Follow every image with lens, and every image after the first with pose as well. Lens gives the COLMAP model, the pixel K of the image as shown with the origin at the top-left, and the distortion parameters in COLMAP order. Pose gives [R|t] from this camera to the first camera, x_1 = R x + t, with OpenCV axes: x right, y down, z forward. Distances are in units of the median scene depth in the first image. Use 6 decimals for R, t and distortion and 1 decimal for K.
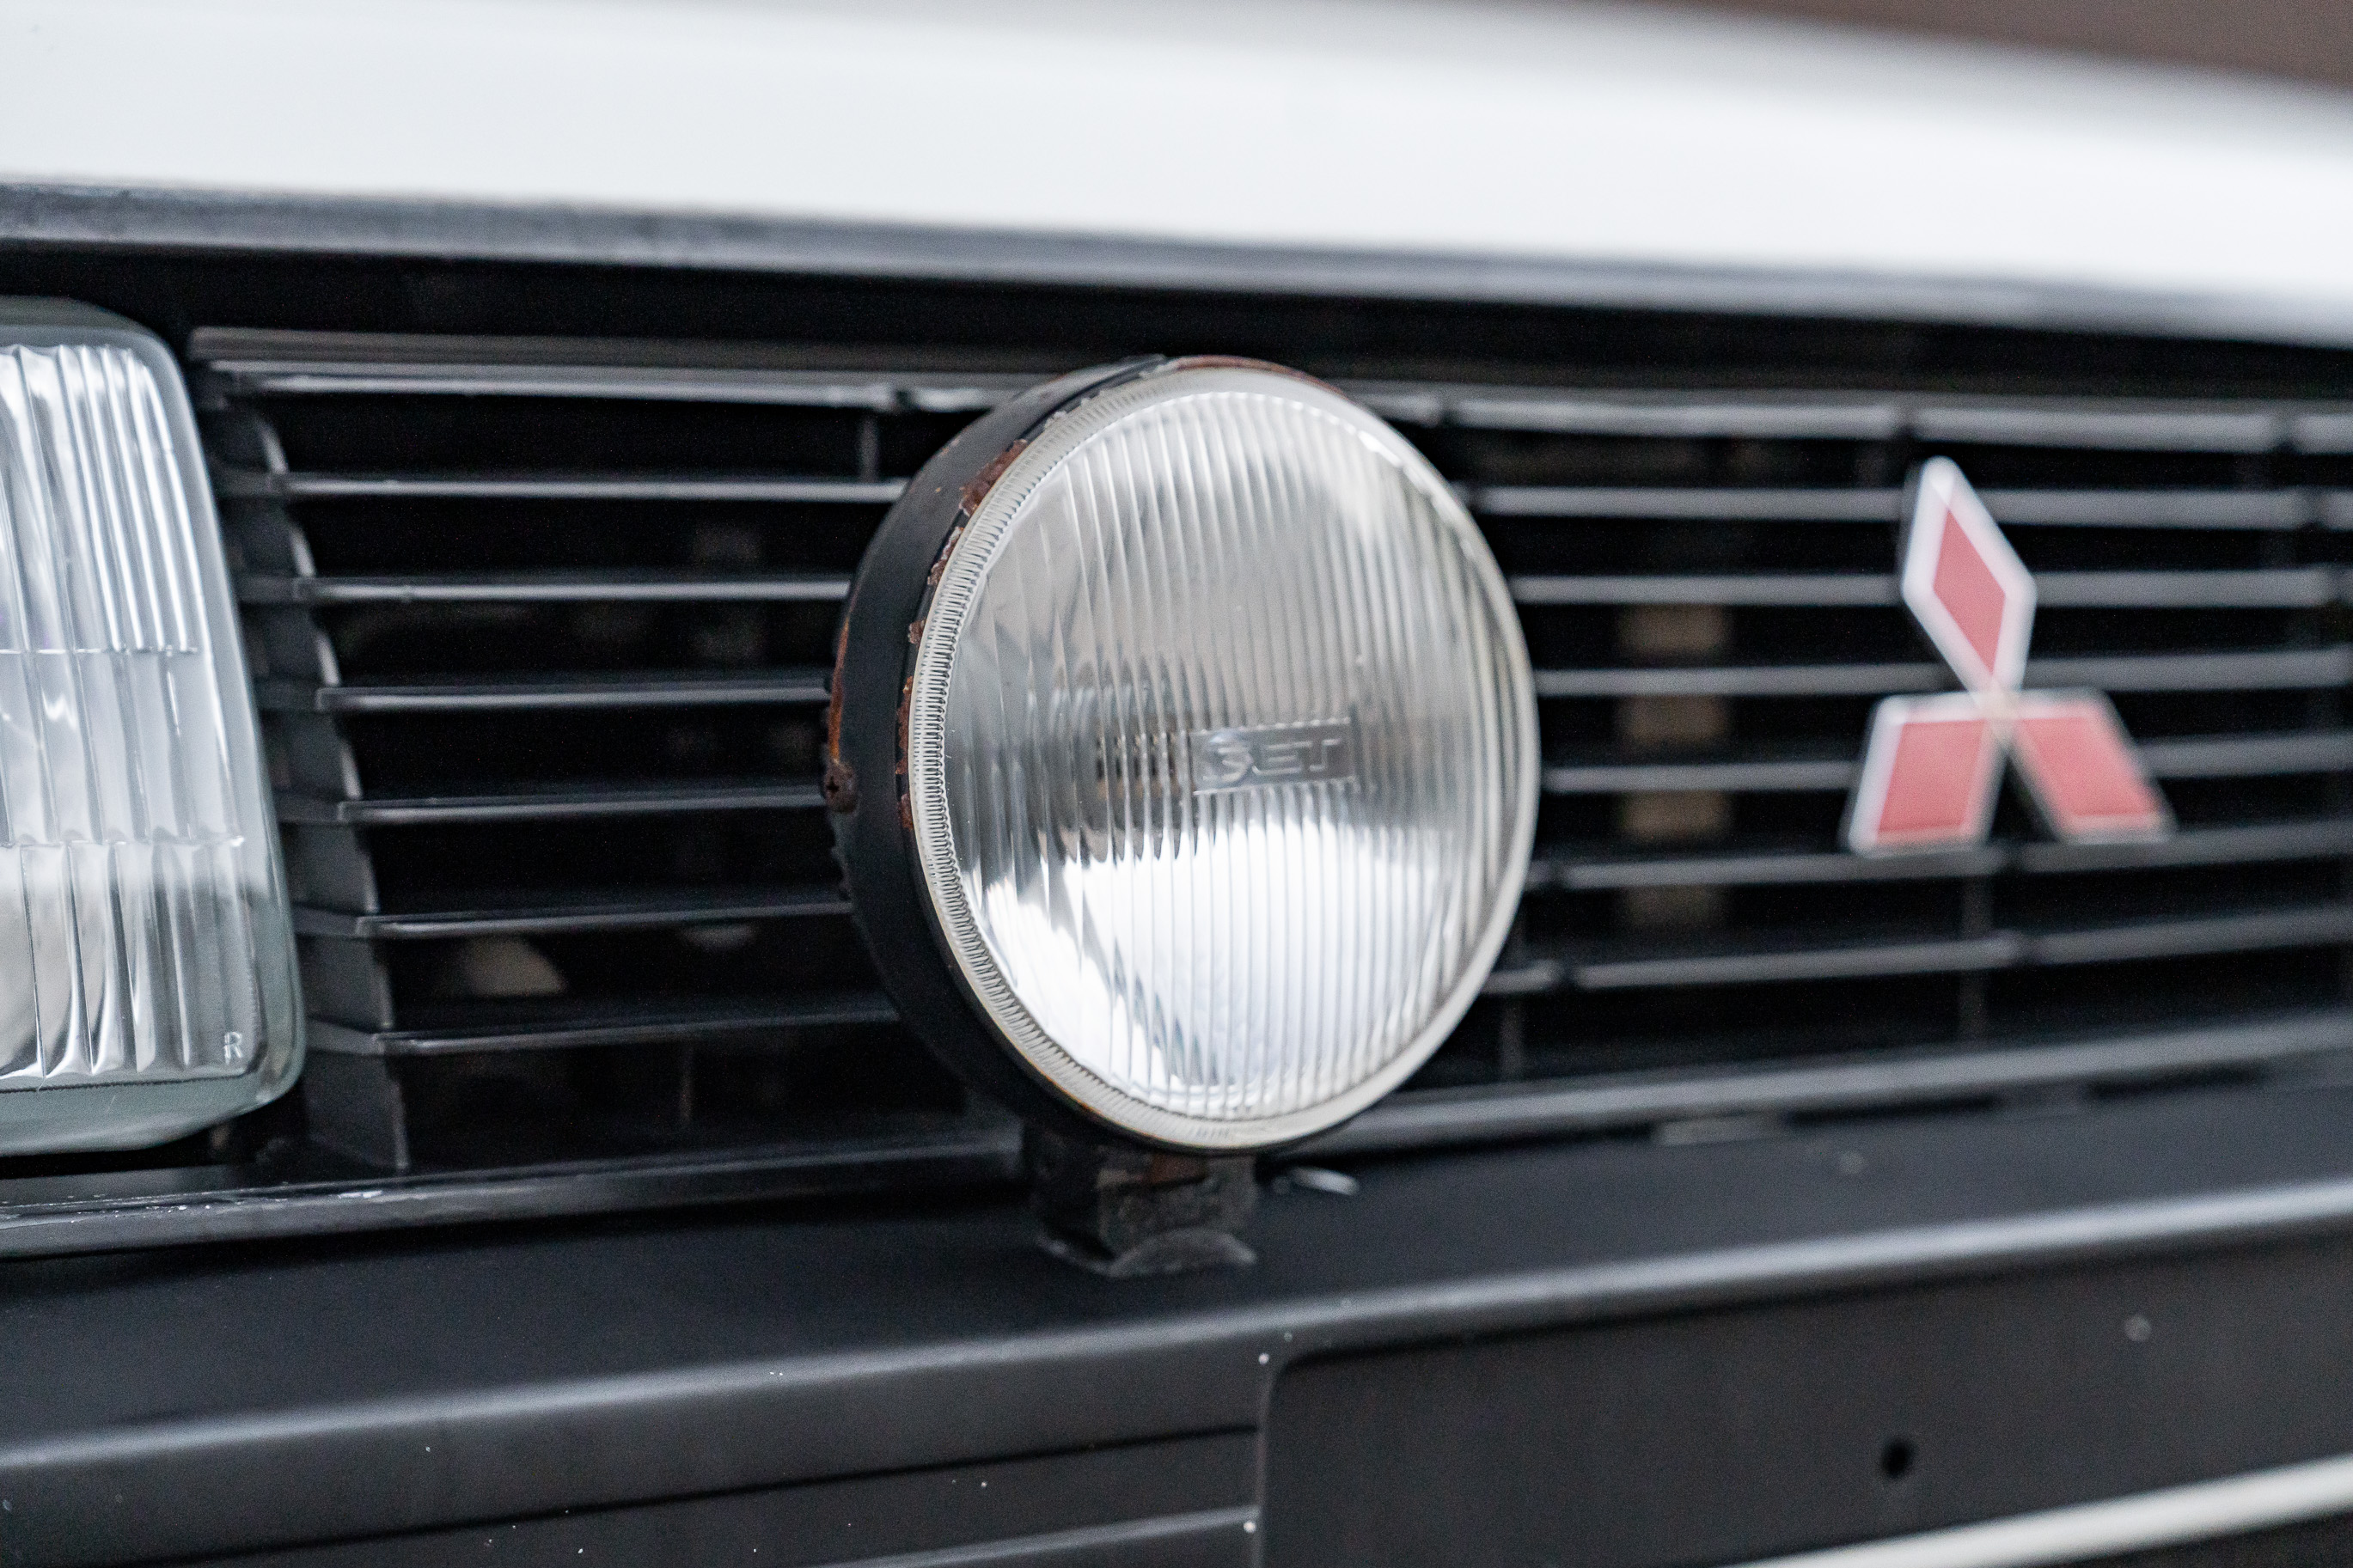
lens RADIAL K [[4625.6, 0, 1172.8], [0, 4625.6, 790.2], [0, 0, 1]] dist [0.028451, 0.000000]
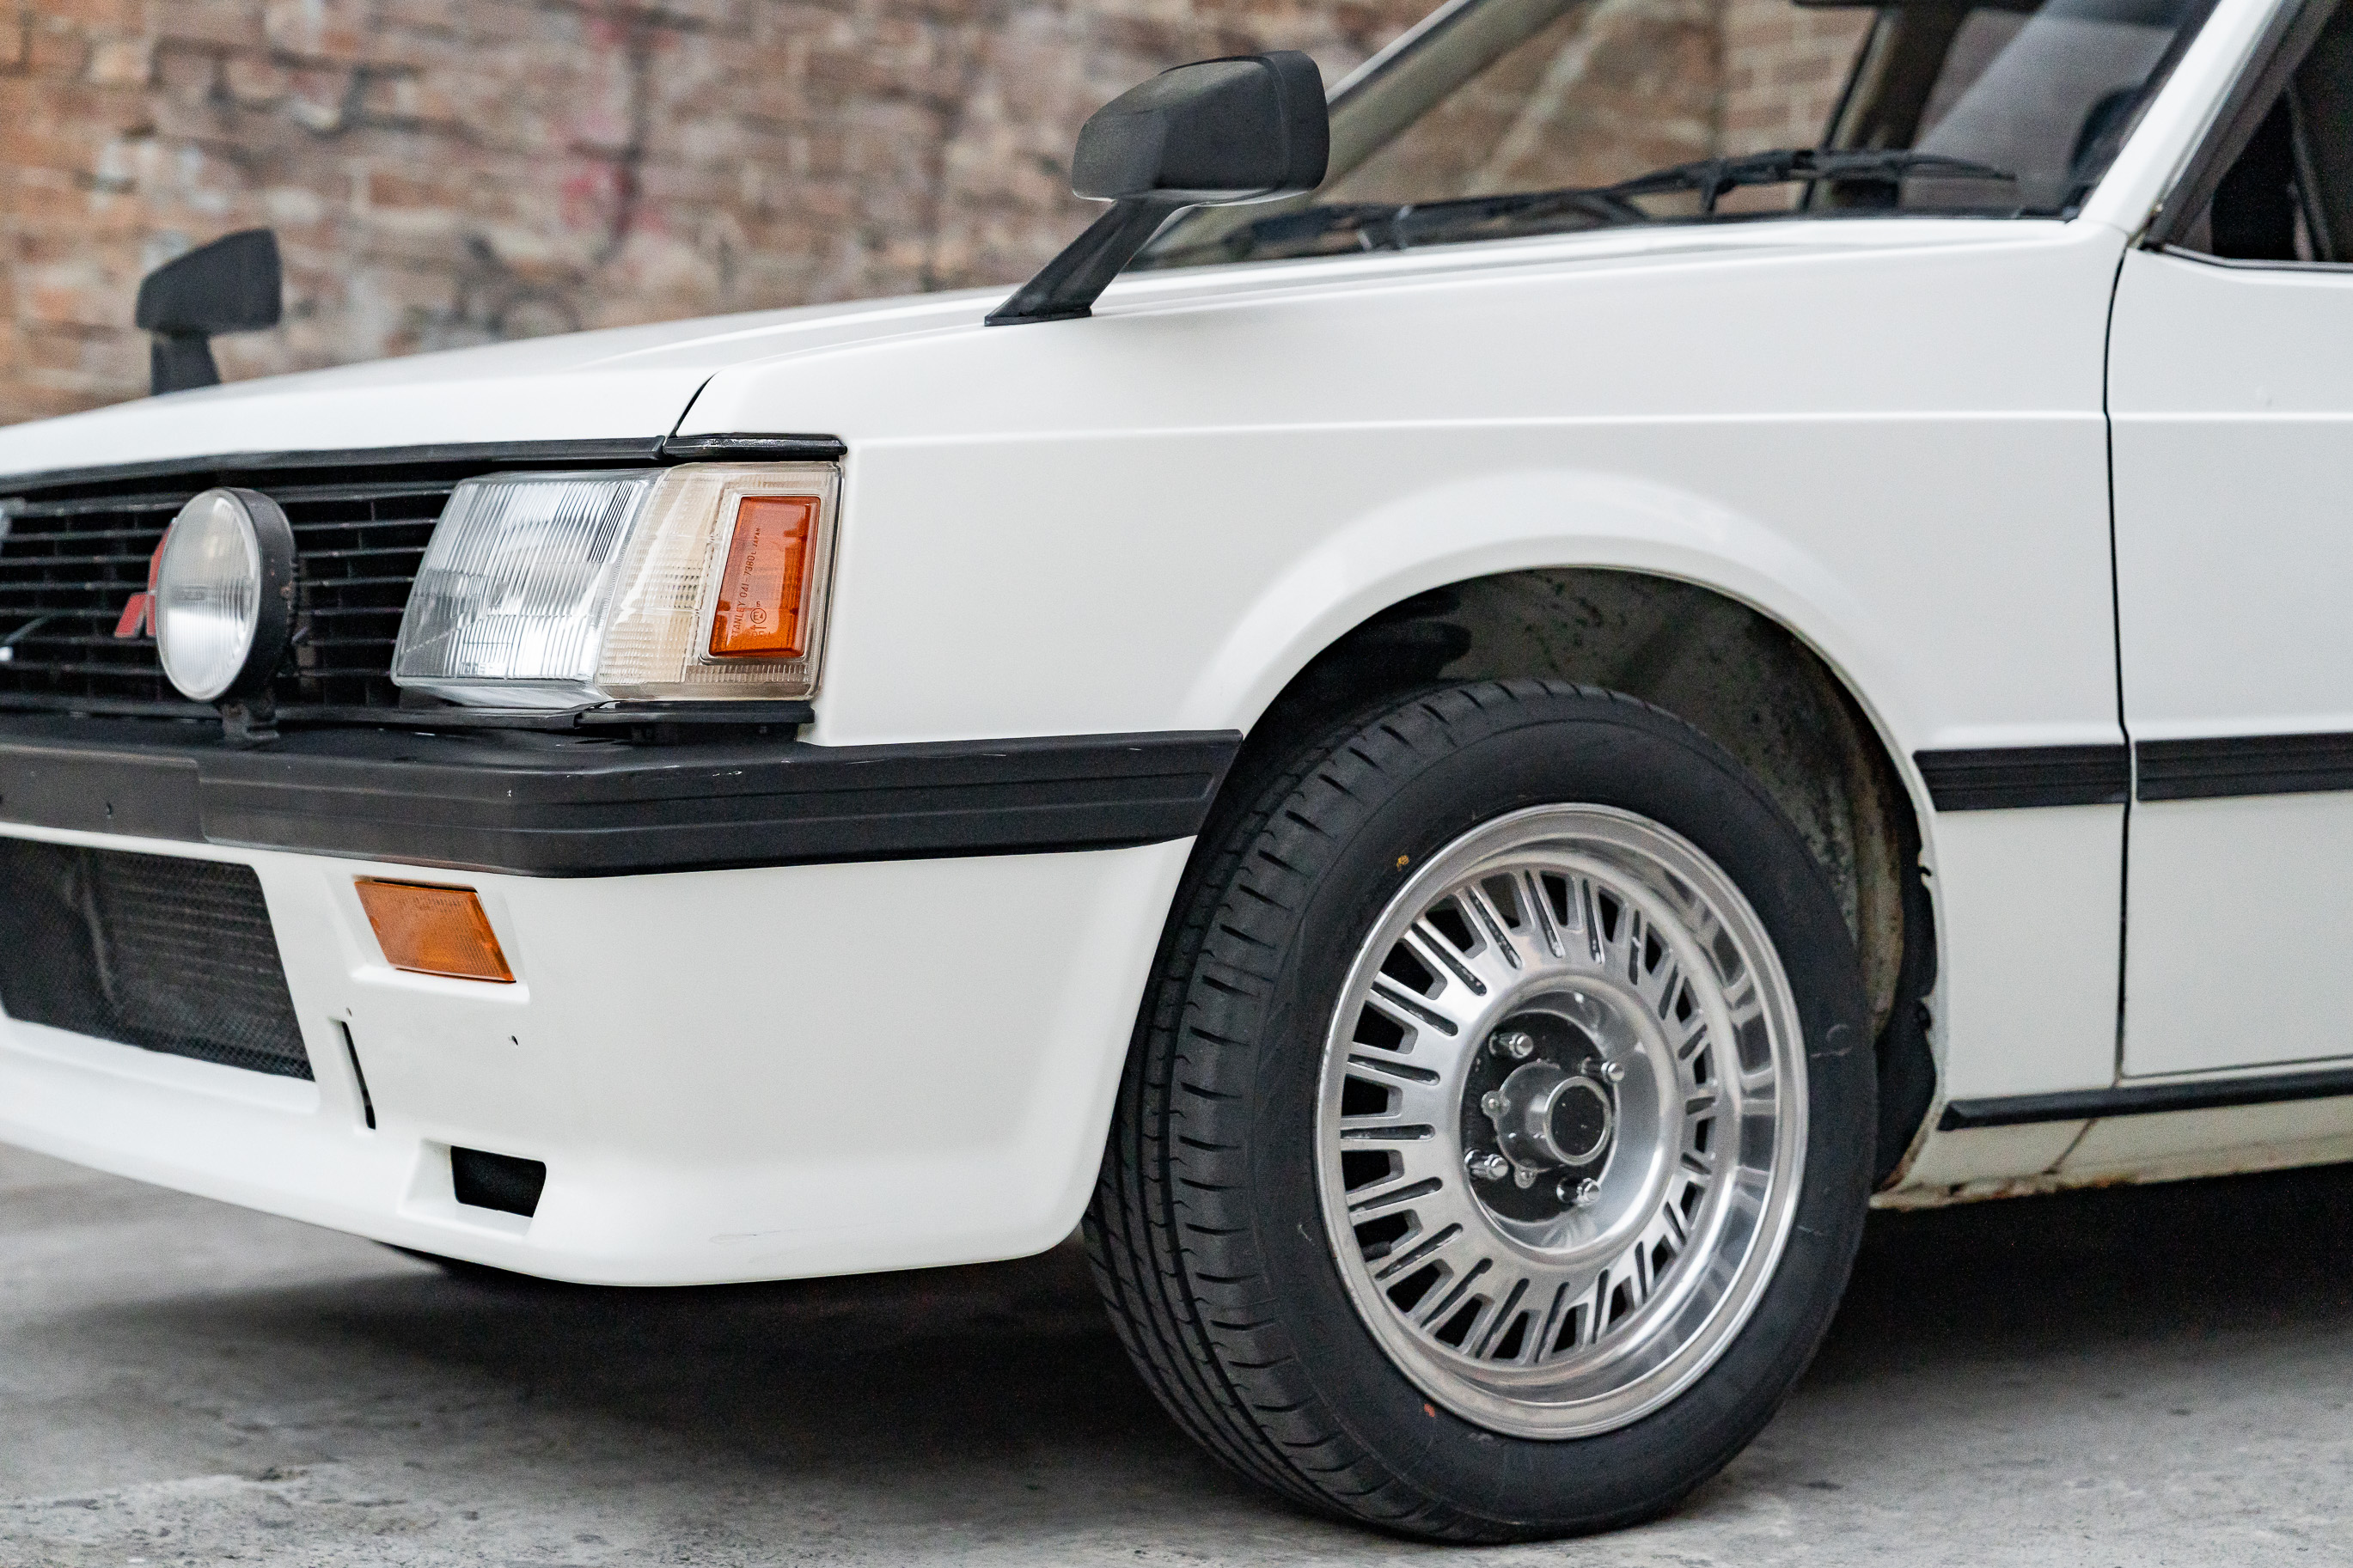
lens RADIAL K [[4625.6, 0, 1164.4], [0, 4625.6, 775.1], [0, 0, 1]] dist [0.028451, 0.000000]
pose [[-0.050023, 0.029231, -0.998320, 3.821509], [-0.058220, 0.997786, 0.032133, -0.043175], [0.997050, 0.059730, -0.048210, 2.145248]]
